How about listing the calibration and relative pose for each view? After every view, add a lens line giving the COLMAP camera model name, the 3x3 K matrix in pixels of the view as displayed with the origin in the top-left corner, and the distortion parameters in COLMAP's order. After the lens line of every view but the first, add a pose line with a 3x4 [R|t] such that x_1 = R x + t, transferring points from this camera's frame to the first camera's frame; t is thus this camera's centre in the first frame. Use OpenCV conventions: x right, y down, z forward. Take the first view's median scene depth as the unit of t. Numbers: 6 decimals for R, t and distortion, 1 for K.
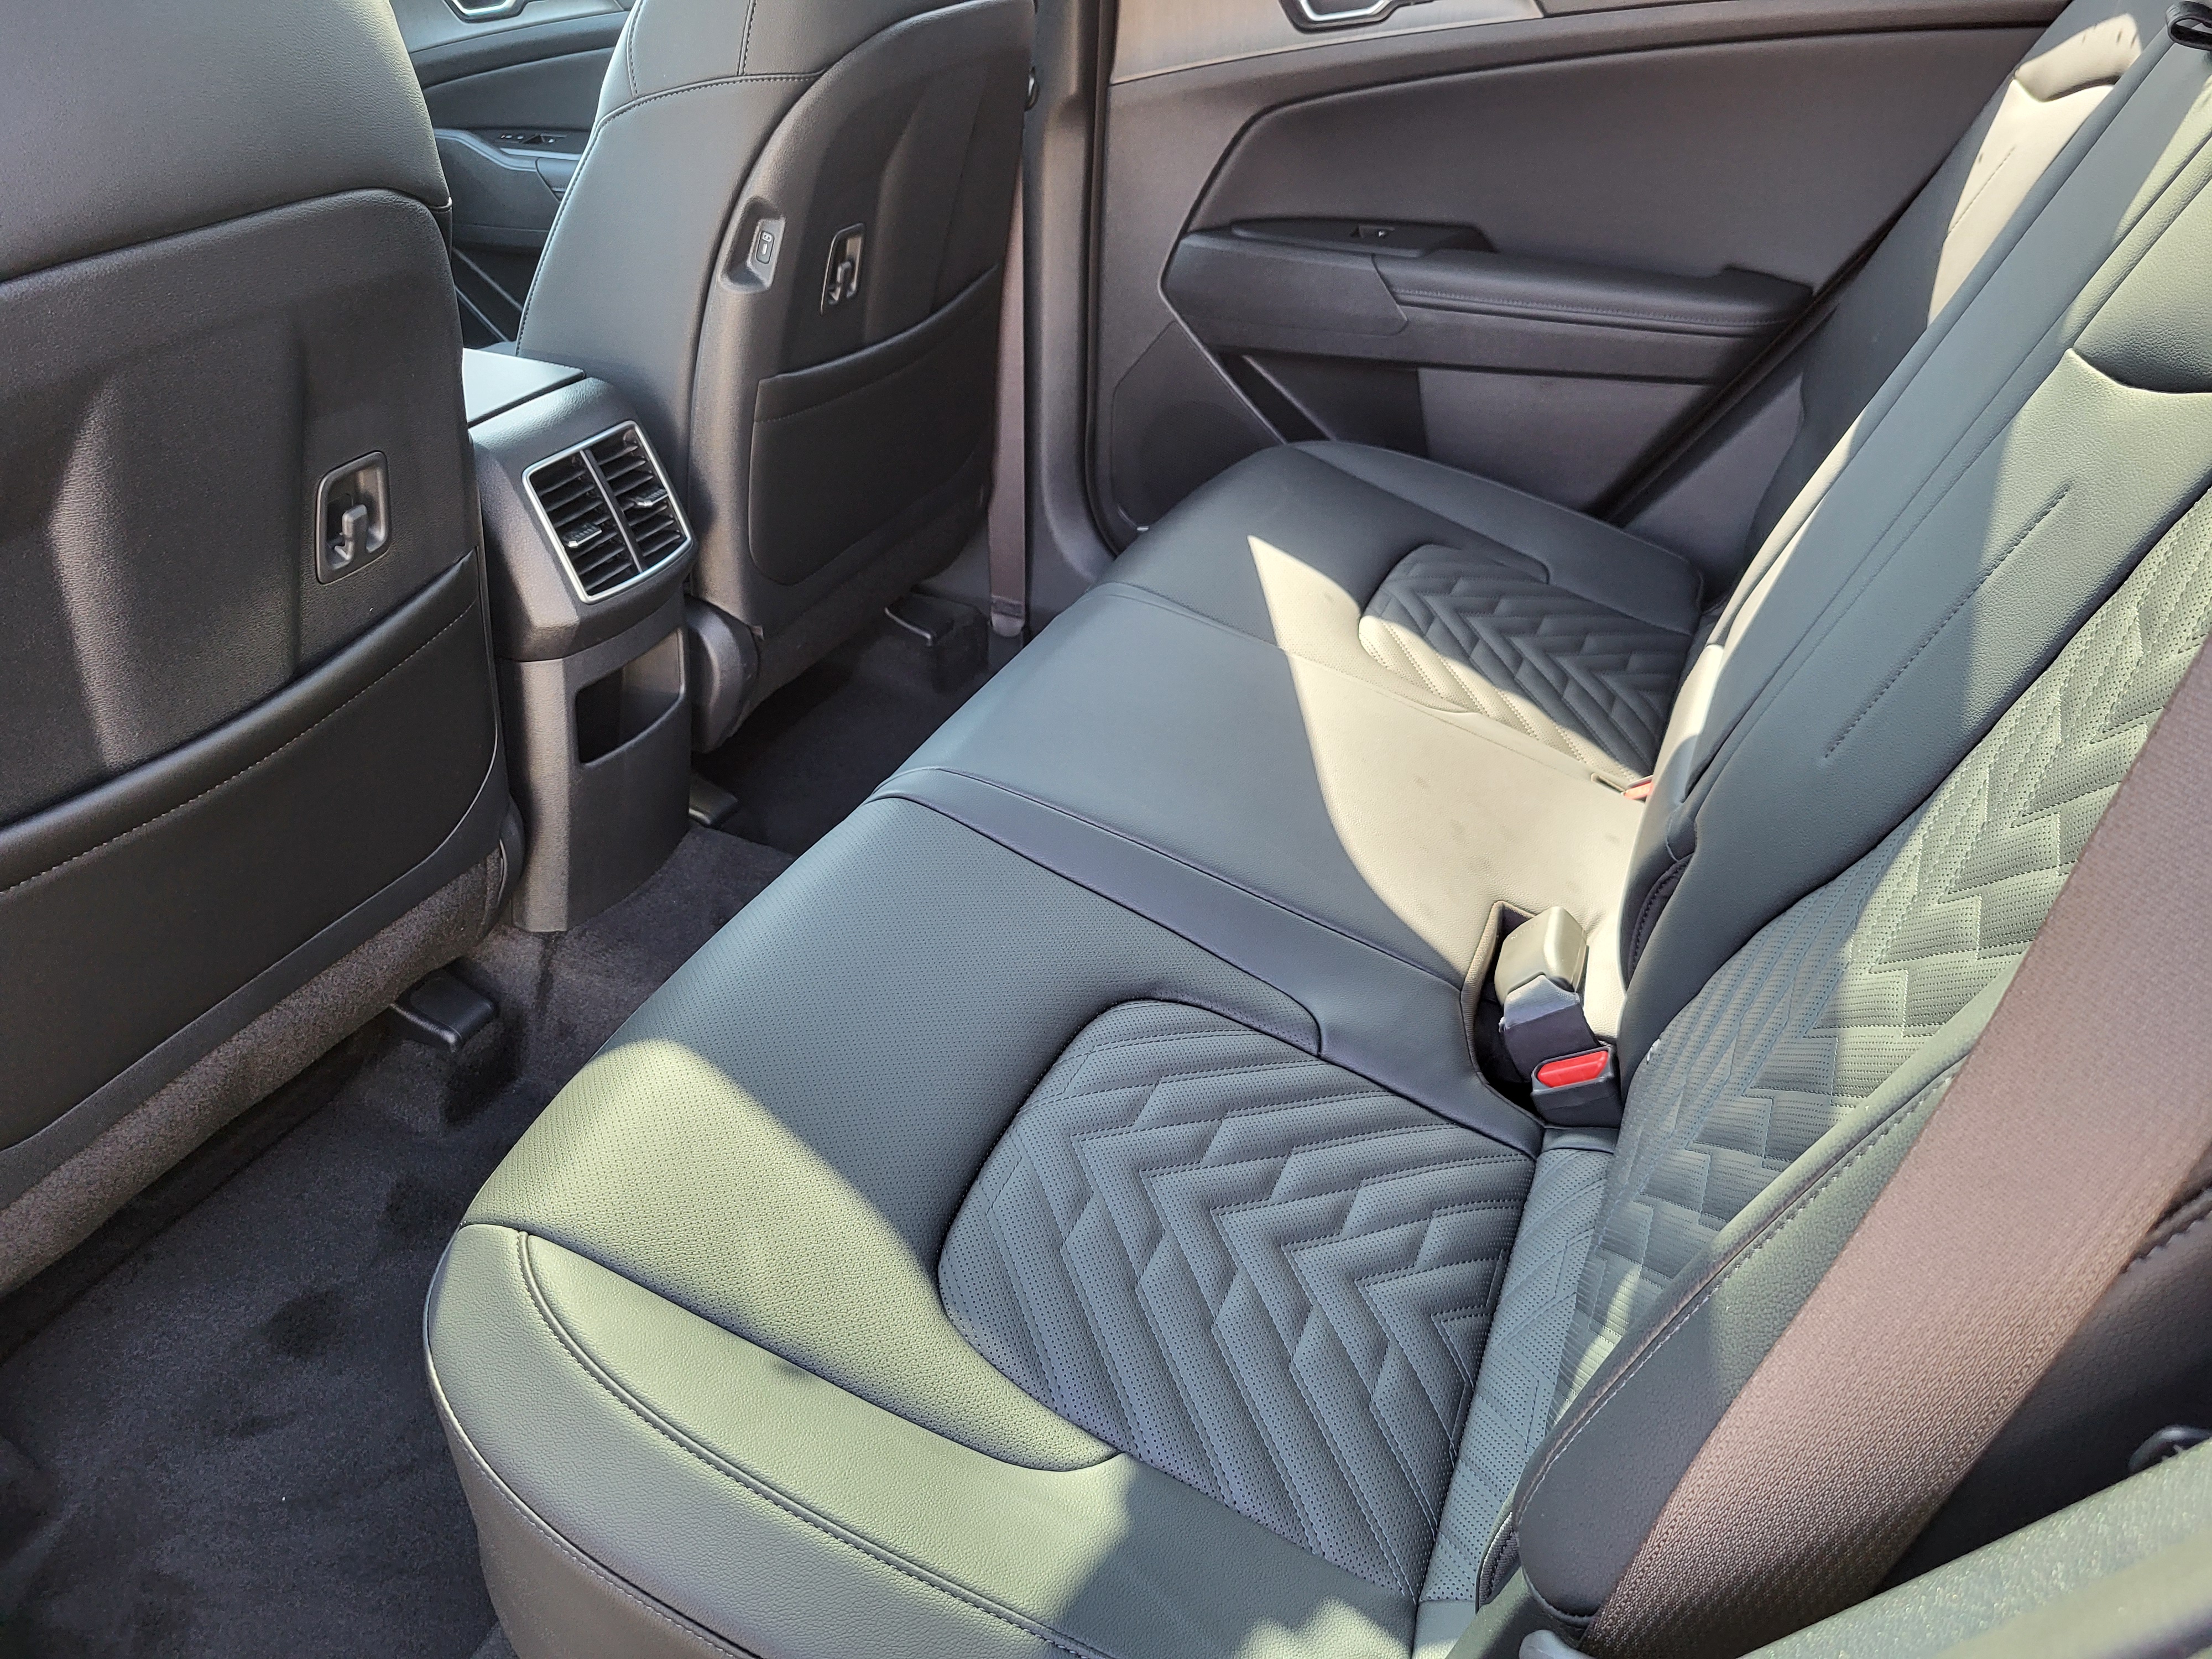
lens RADIAL K [[1701.7, 0, 1105.5], [0, 1701.7, 819.9], [0, 0, 1]] dist [0.032318, -0.001846]
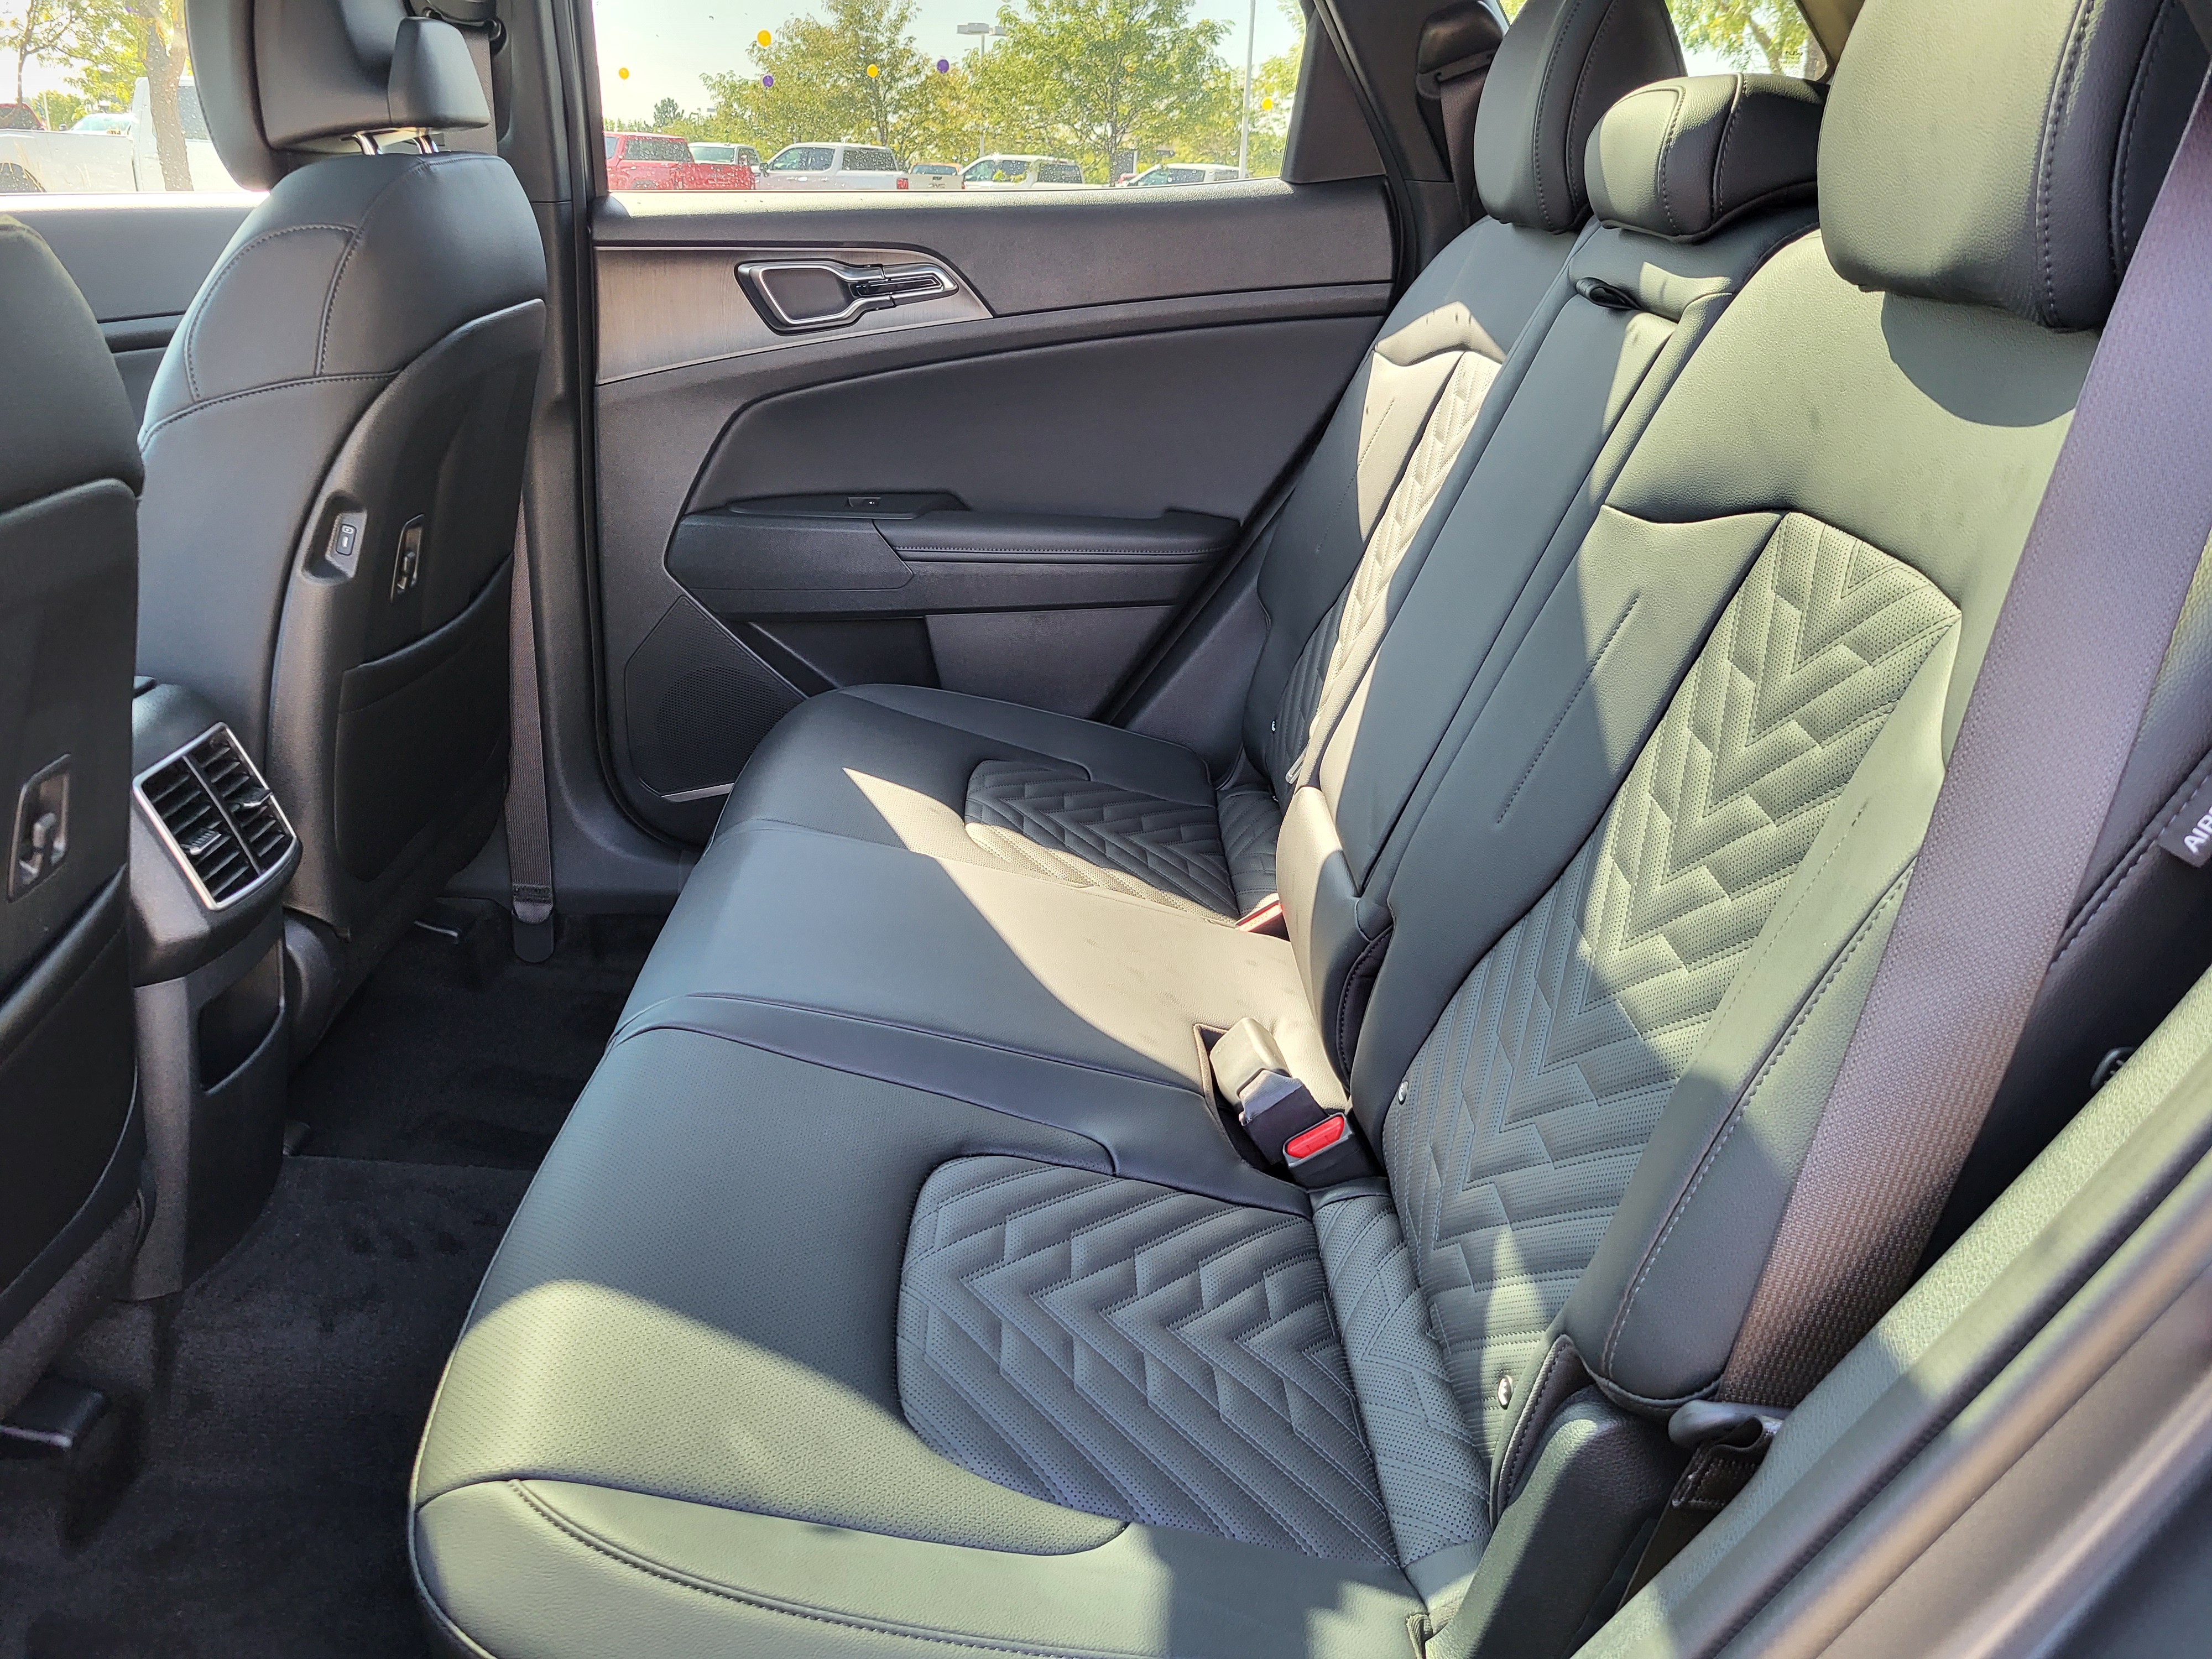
lens RADIAL K [[1701.7, 0, 1107.1], [0, 1701.7, 838.4], [0, 0, 1]] dist [0.032318, -0.001846]
pose [[0.911910, -0.139325, 0.386015, -0.204537], [0.198139, 0.973187, -0.116823, 0.039250], [-0.359389, 0.183017, 0.915065, -0.042360]]
